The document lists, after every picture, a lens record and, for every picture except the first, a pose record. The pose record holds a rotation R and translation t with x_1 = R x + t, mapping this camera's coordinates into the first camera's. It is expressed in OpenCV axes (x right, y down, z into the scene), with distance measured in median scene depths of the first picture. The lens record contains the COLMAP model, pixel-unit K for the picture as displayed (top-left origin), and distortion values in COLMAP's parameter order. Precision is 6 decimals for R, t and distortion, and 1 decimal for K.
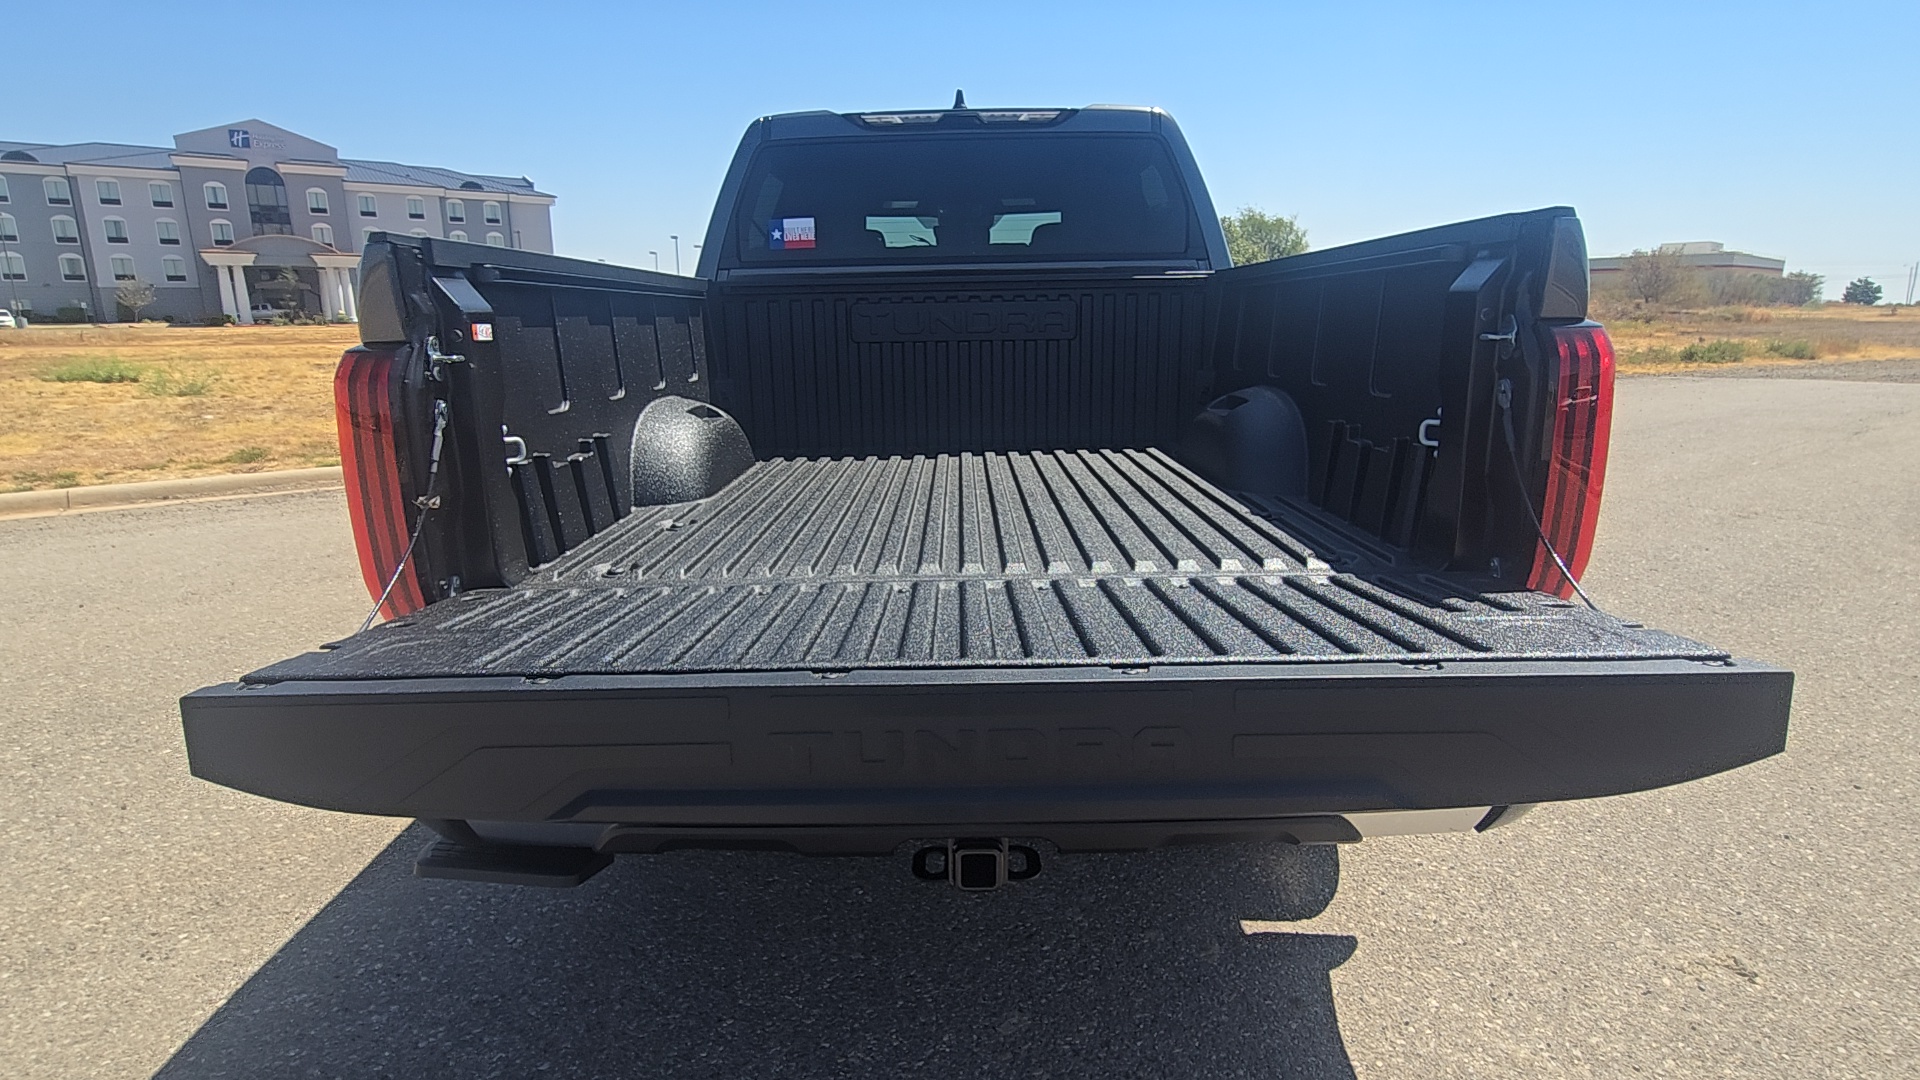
lens RADIAL K [[964.4, 0, 952.6], [0, 964.4, 546.1], [0, 0, 1]] dist [-0.005395, 0.002420]
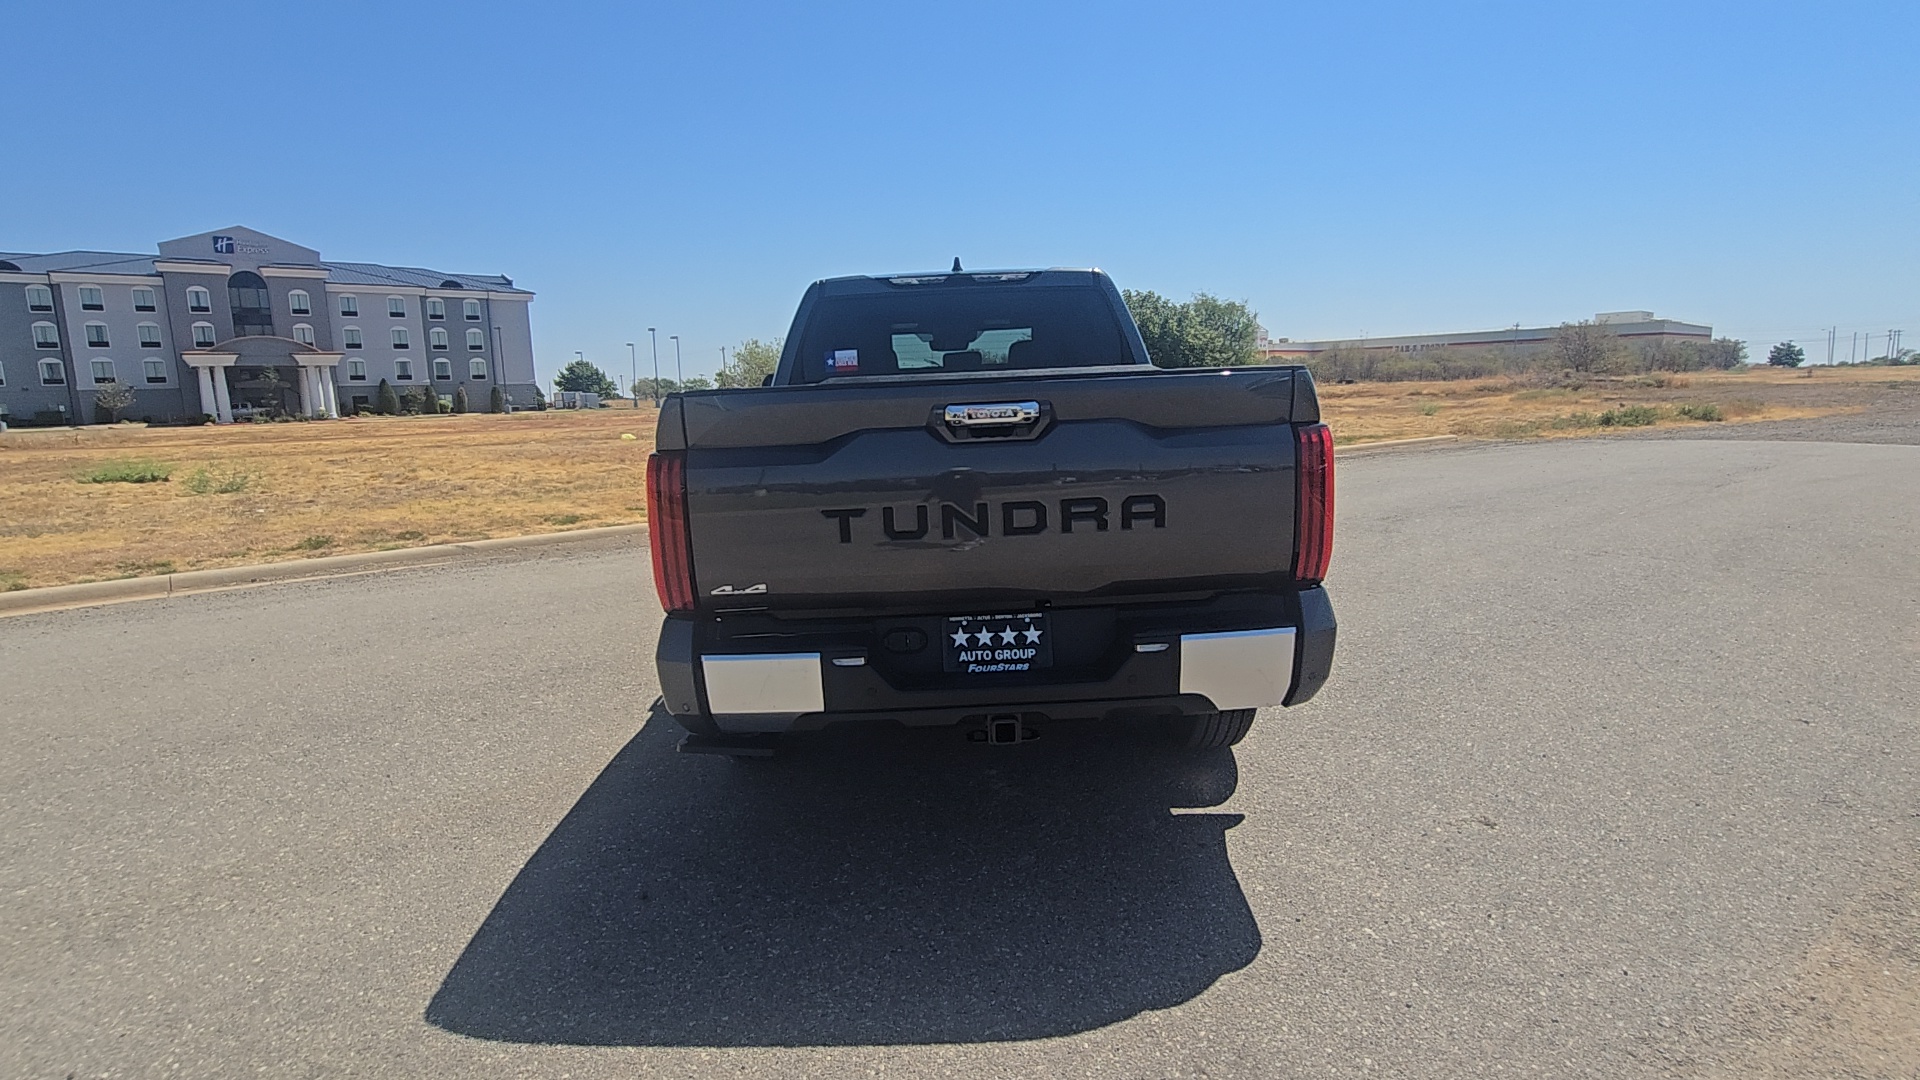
lens RADIAL K [[964.4, 0, 949.7], [0, 964.4, 537.1], [0, 0, 1]] dist [-0.005395, 0.002420]
pose [[0.999339, -0.027575, 0.023675, -0.007668], [0.029594, 0.995530, -0.089689, 0.009313], [-0.021096, 0.090331, 0.995688, -0.057755]]
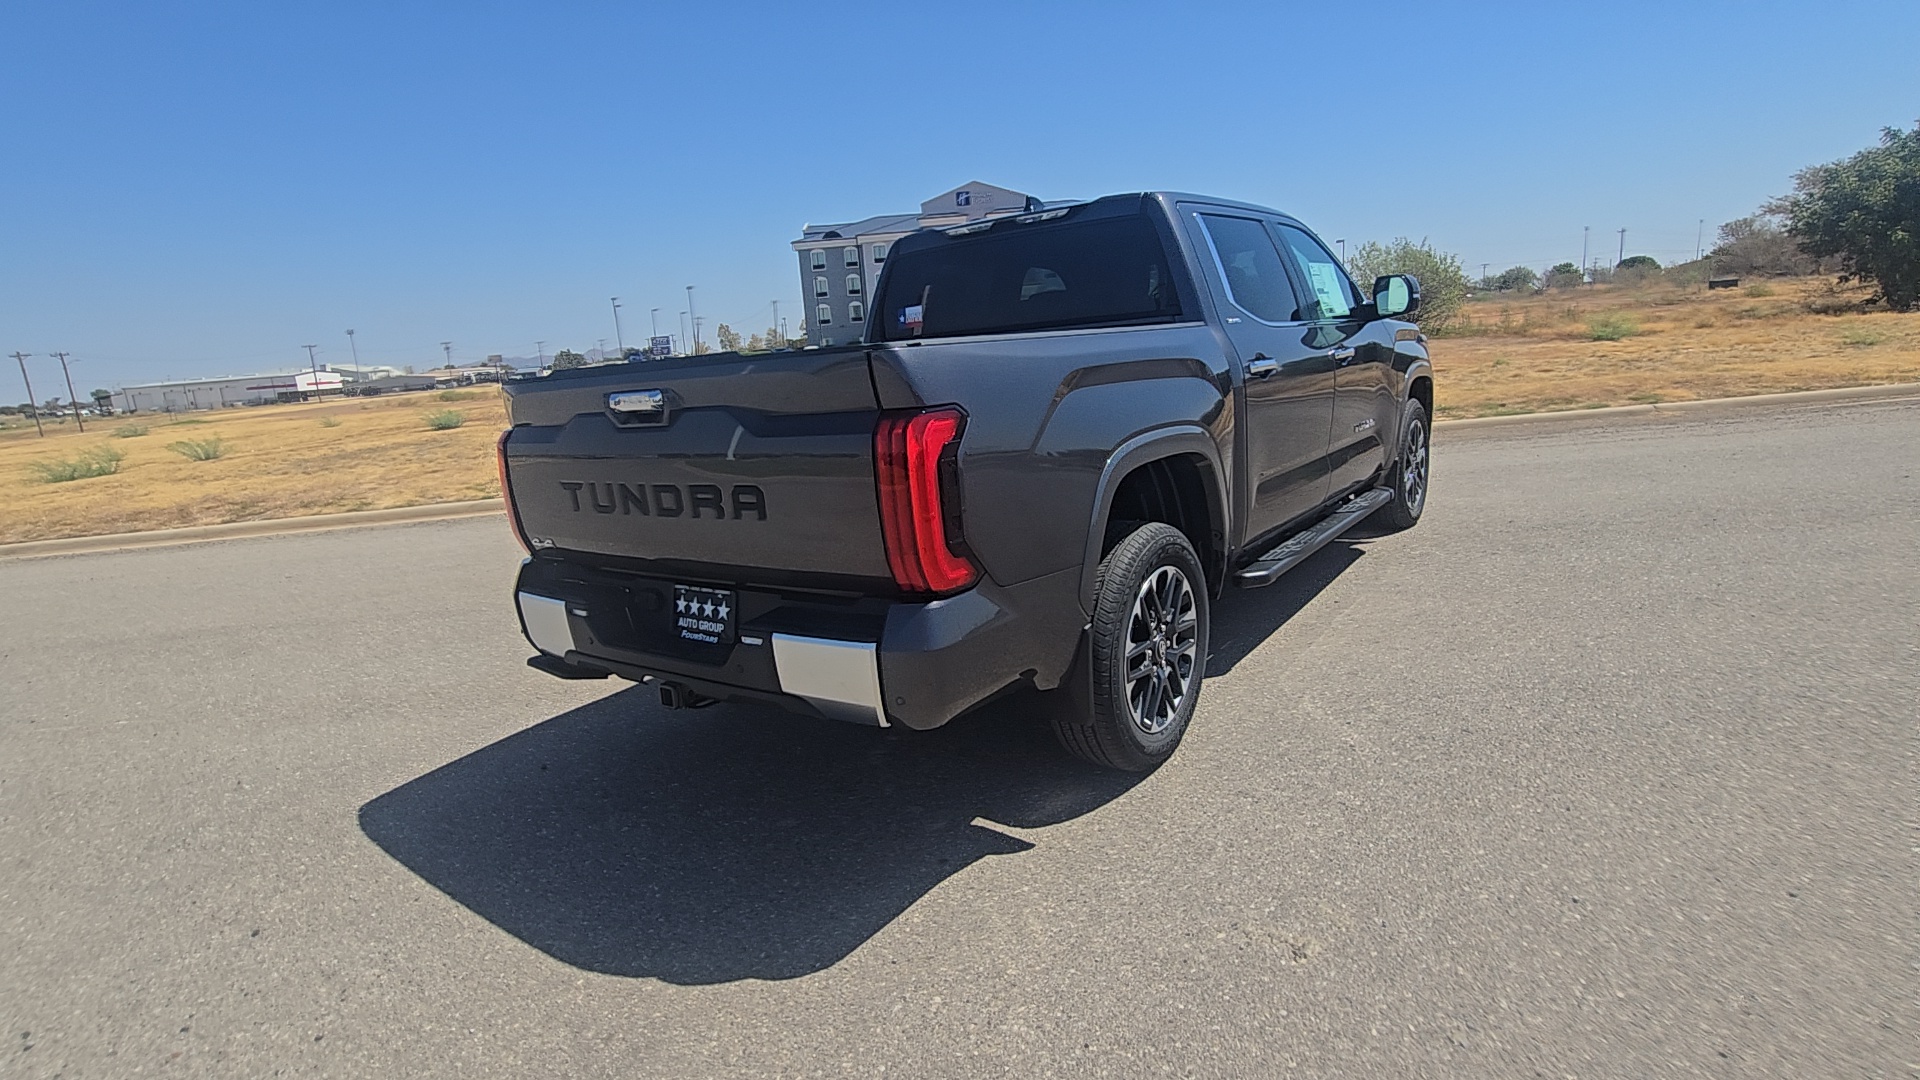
lens RADIAL K [[964.4, 0, 952.2], [0, 964.4, 537.6], [0, 0, 1]] dist [-0.005395, 0.002420]
pose [[0.802347, 0.061789, -0.593651, 0.115968], [-0.066767, 0.997676, 0.013602, -0.003579], [0.593112, 0.028723, 0.804608, -0.015747]]
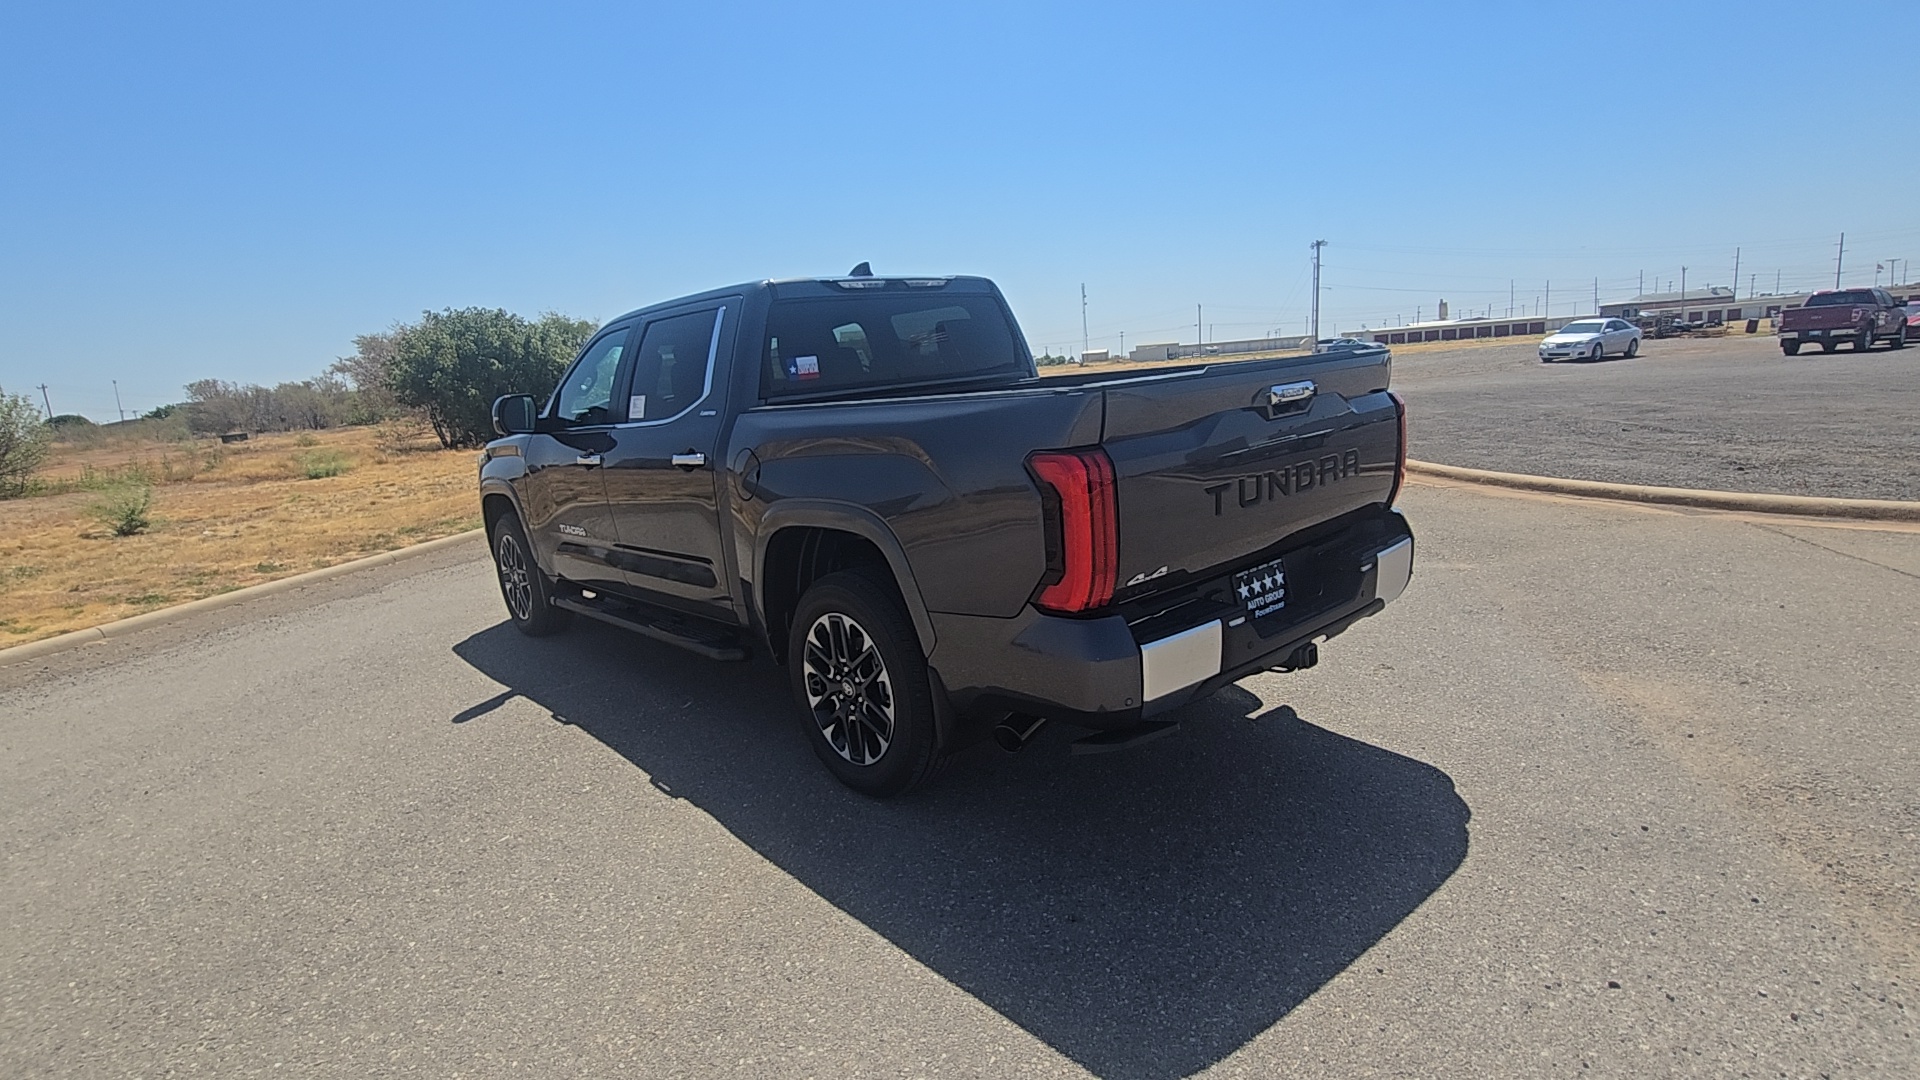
lens RADIAL K [[964.4, 0, 950.0], [0, 964.4, 536.8], [0, 0, 1]] dist [-0.005395, 0.002420]
pose [[0.750462, -0.162297, 0.640676, -0.137414], [0.227233, 0.973645, -0.019526, -0.004925], [-0.620622, 0.160236, 0.767563, -0.013478]]
